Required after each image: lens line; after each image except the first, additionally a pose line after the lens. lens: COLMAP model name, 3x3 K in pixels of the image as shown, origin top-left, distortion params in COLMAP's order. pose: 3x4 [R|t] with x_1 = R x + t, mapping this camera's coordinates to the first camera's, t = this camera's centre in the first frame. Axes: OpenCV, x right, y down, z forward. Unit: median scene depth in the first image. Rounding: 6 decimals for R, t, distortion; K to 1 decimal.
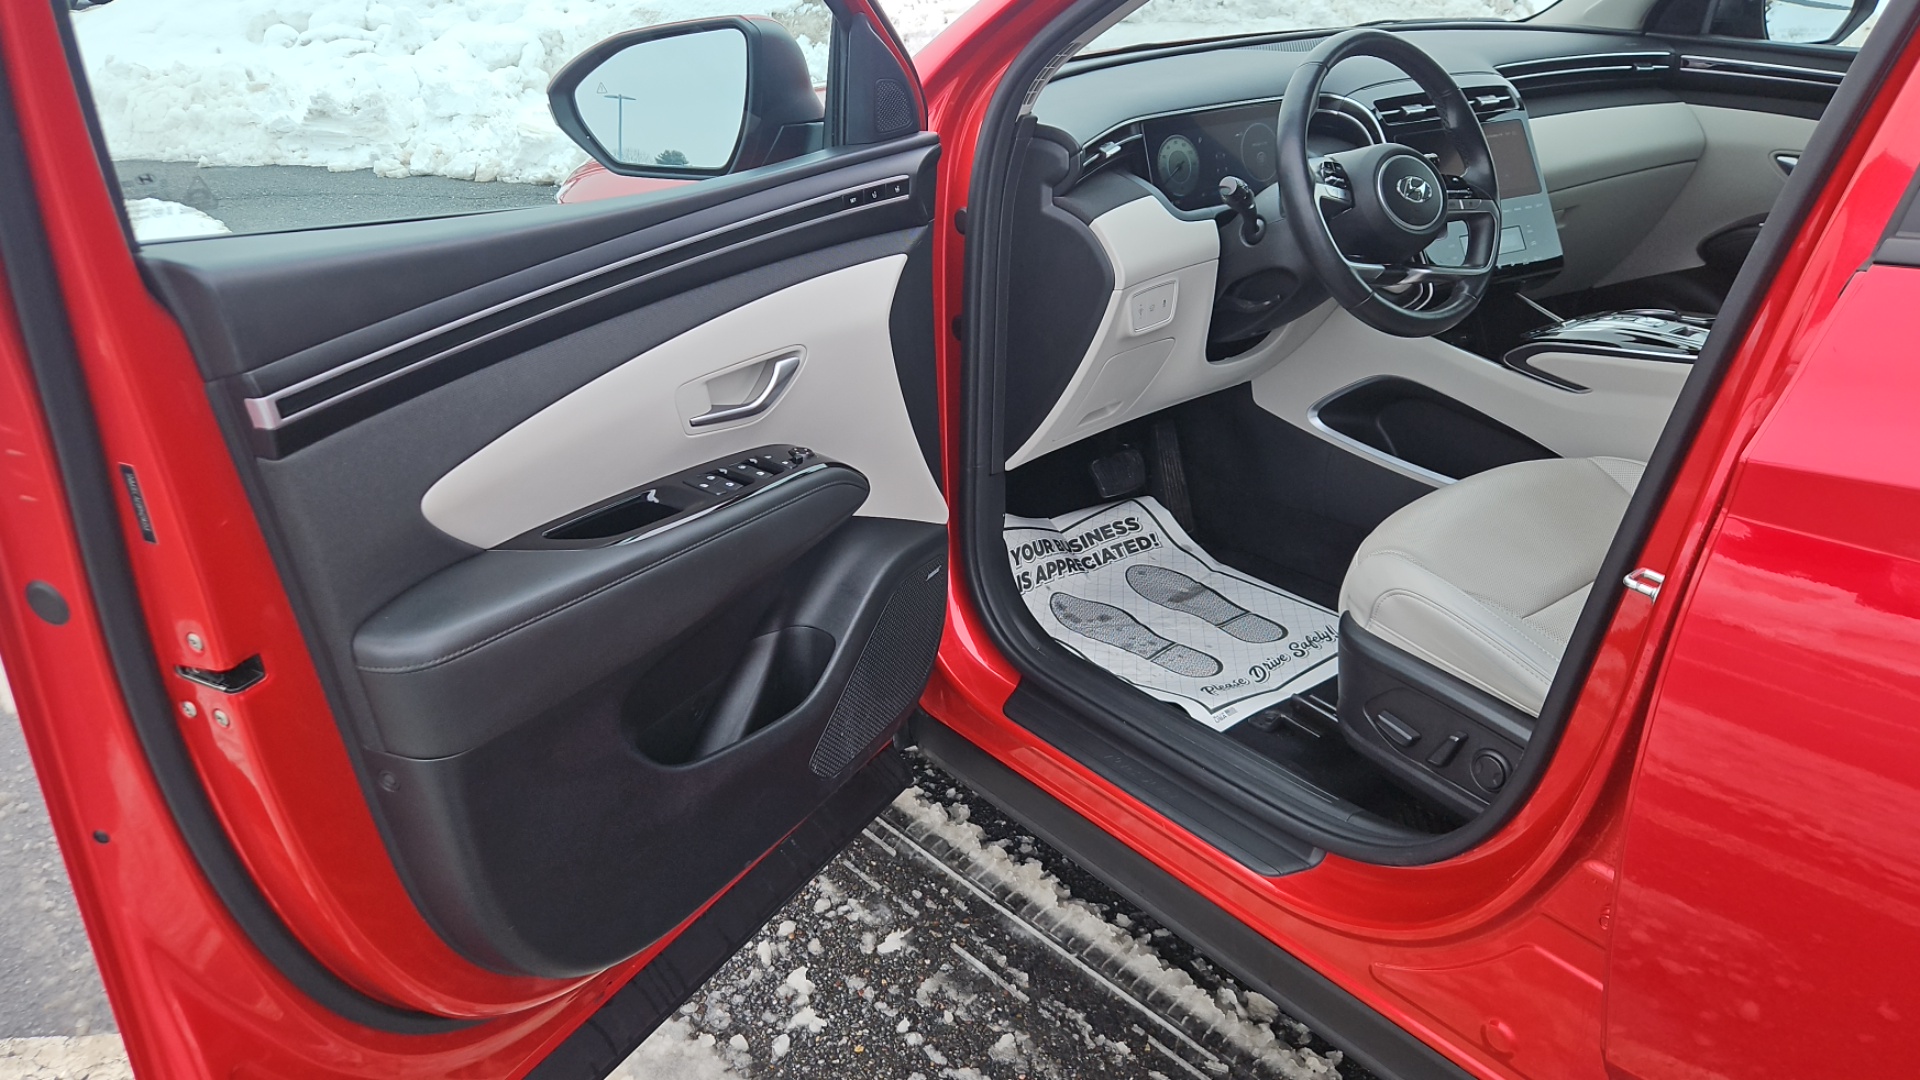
lens RADIAL K [[1418.9, 0, 952.2], [0, 1418.9, 534.9], [0, 0, 1]] dist [0.070305, -0.041207]
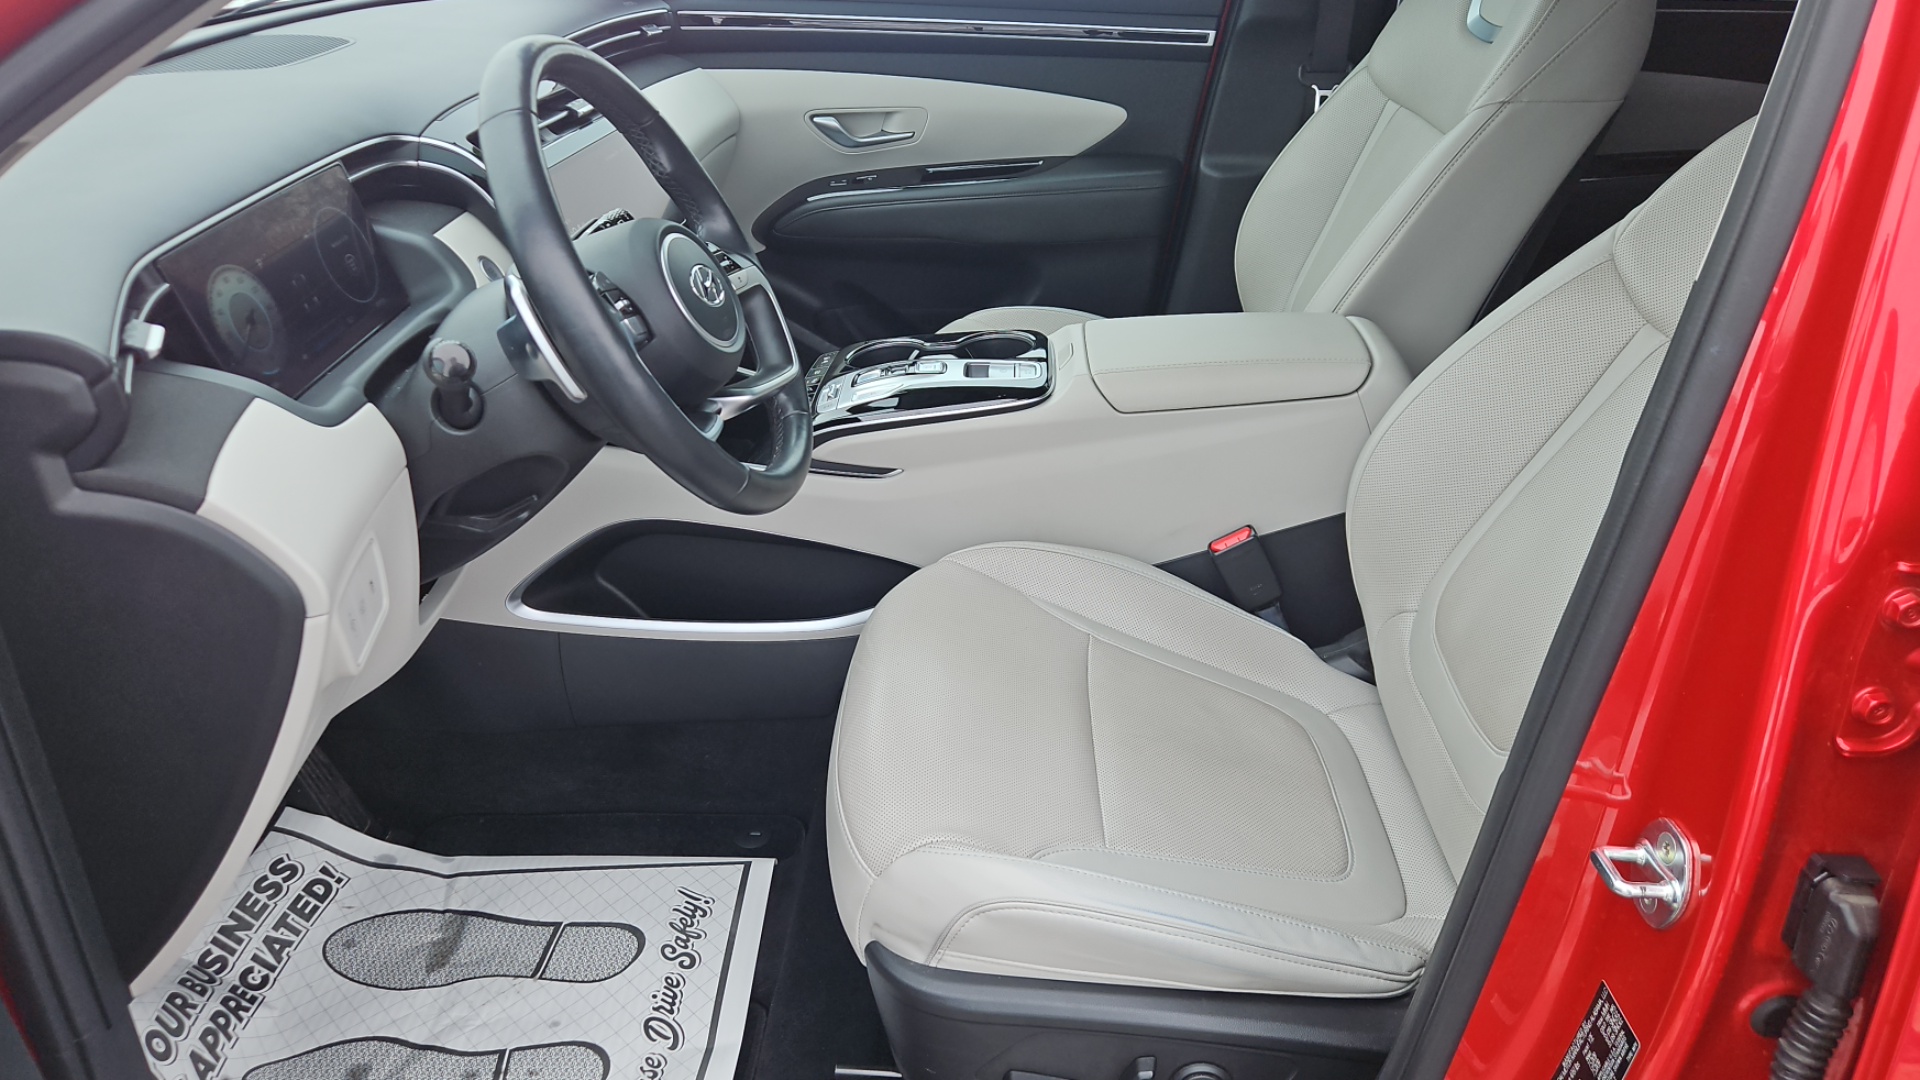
lens RADIAL K [[1418.9, 0, 963.5], [0, 1418.9, 553.3], [0, 0, 1]] dist [0.070305, -0.041207]
pose [[0.655386, -0.358303, 0.664897, -0.045080], [0.322040, 0.928849, 0.183110, -0.161064], [-0.683198, 0.094115, 0.724143, 0.372039]]
